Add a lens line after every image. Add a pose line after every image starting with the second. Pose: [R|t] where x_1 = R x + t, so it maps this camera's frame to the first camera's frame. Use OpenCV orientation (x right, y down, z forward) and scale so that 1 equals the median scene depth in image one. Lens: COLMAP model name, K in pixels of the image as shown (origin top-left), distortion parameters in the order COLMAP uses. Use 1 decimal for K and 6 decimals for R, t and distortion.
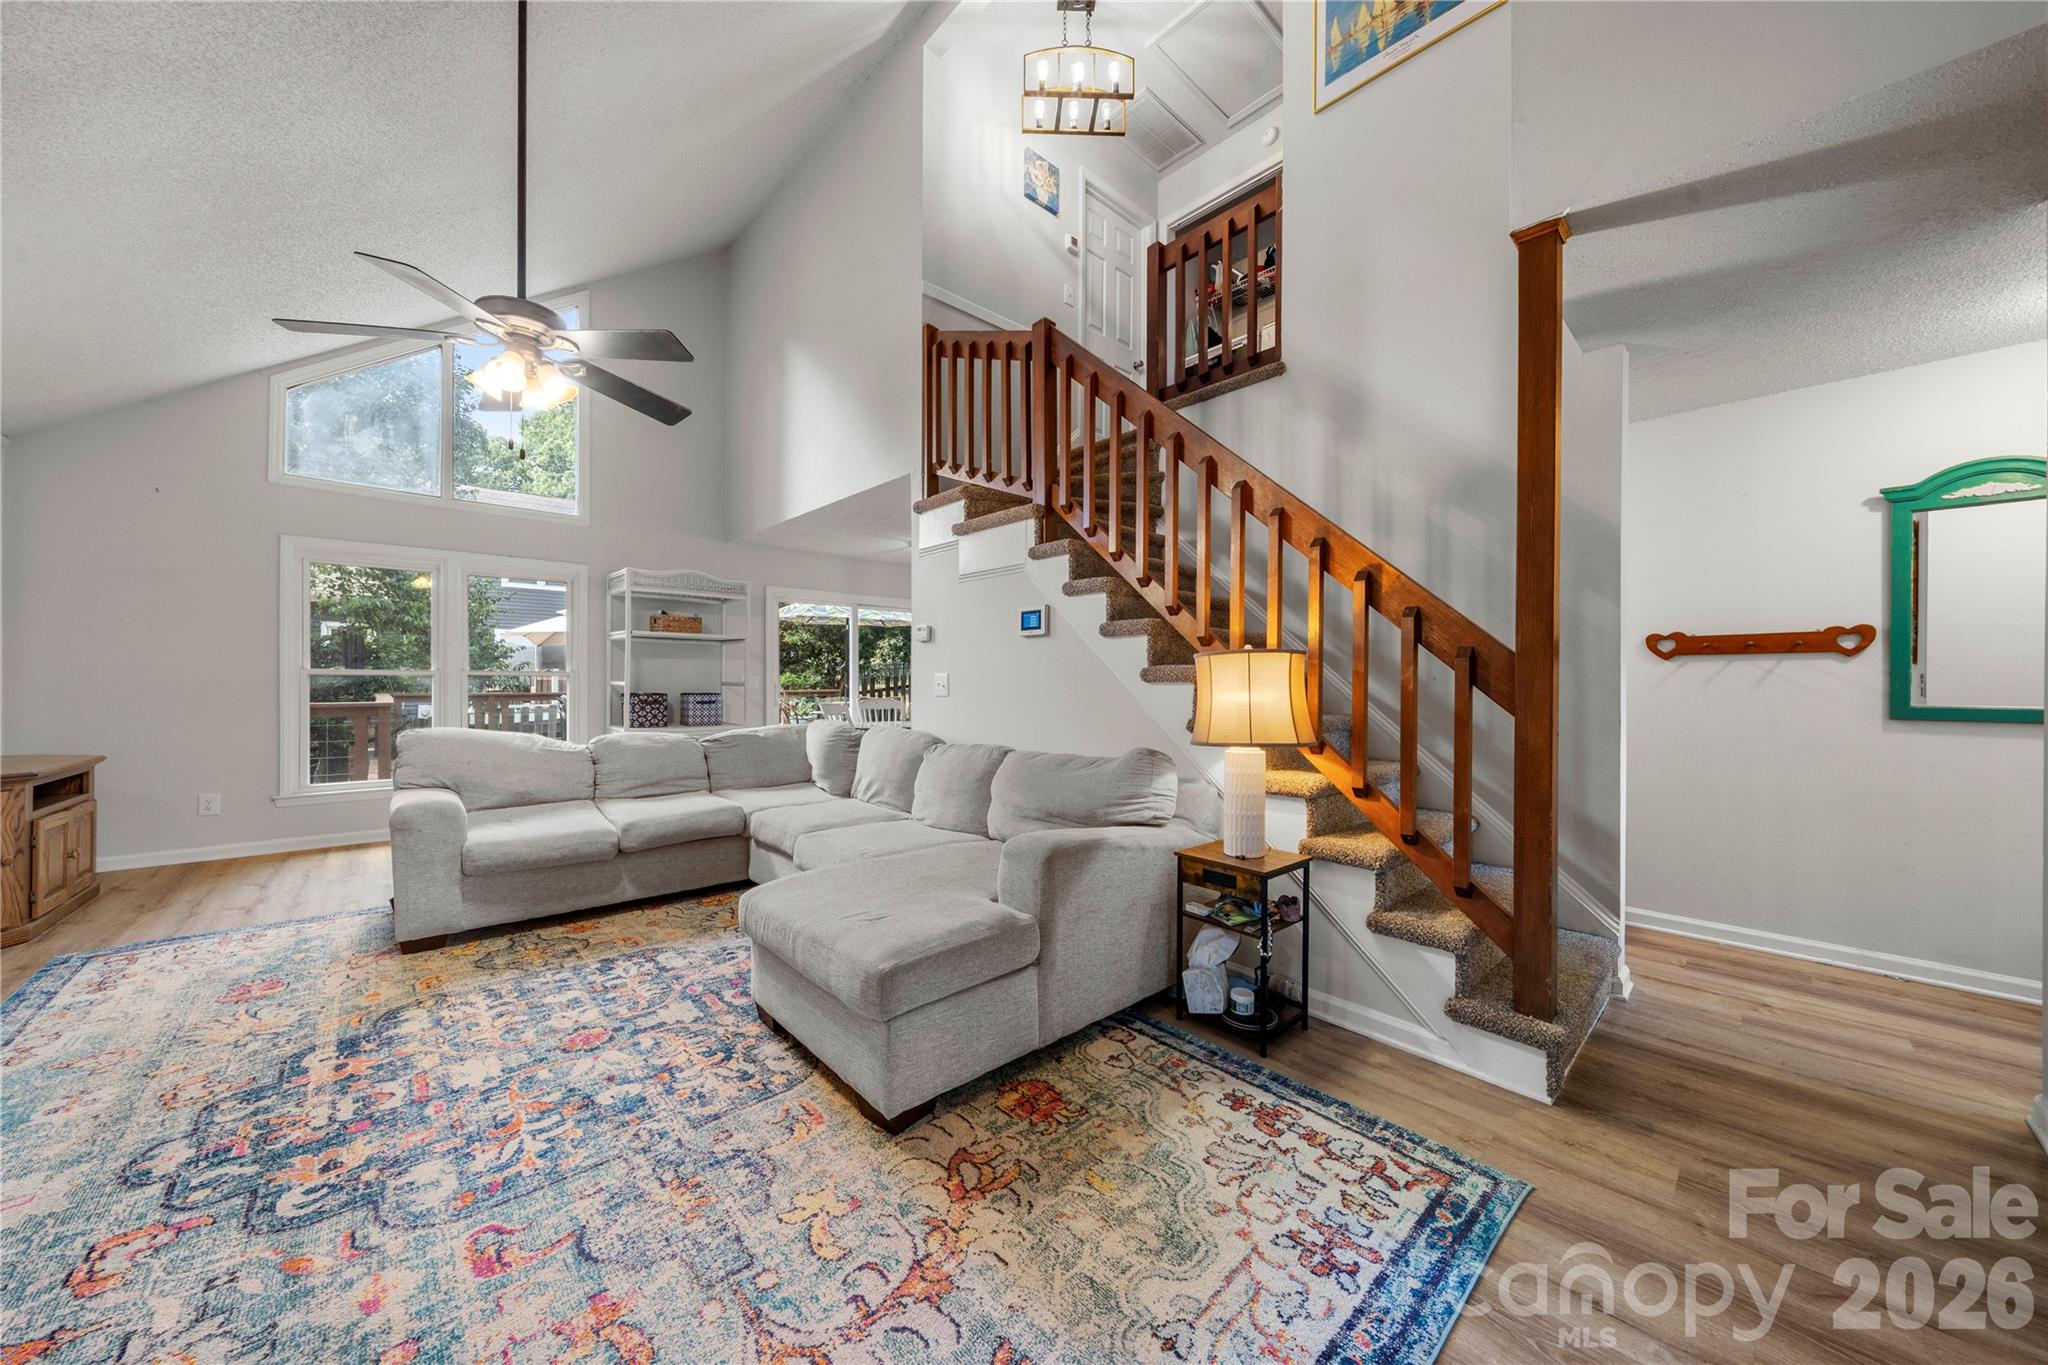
lens RADIAL K [[703.0, 0, 1022.0], [0, 703.0, 671.7], [0, 0, 1]] dist [-0.002232, 0.000308]
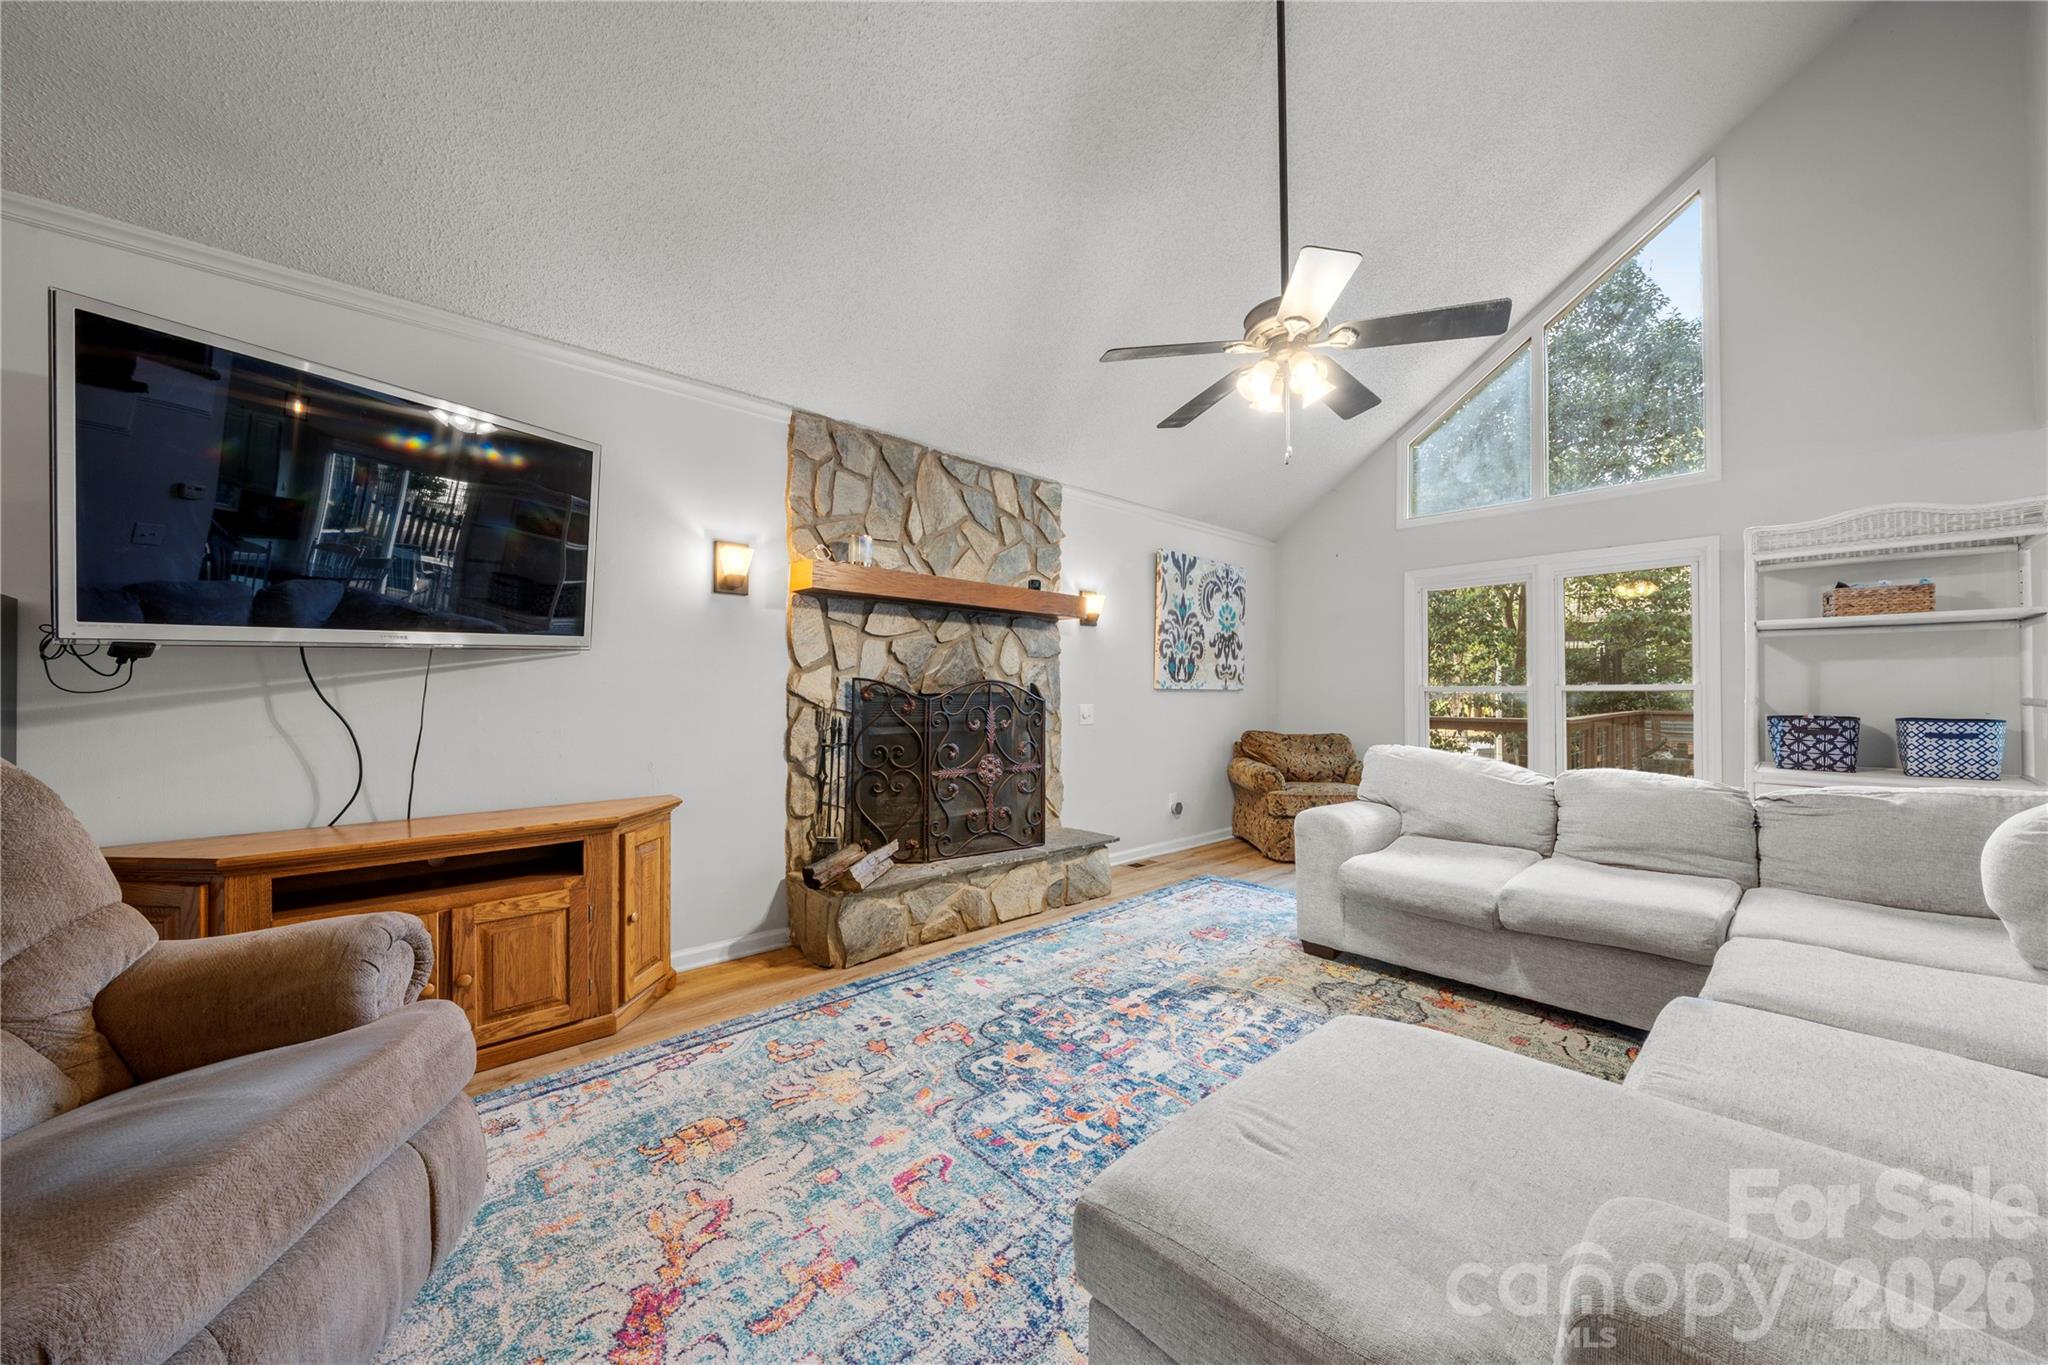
lens RADIAL K [[735.0, 0, 1014.8], [0, 735.0, 692.5], [0, 0, 1]] dist [-0.004970, -0.000156]
pose [[0.002985, -0.006400, -0.999975, 0.295928], [0.011982, 0.999908, -0.006364, 0.012108], [0.999924, -0.011962, 0.003062, 0.700764]]
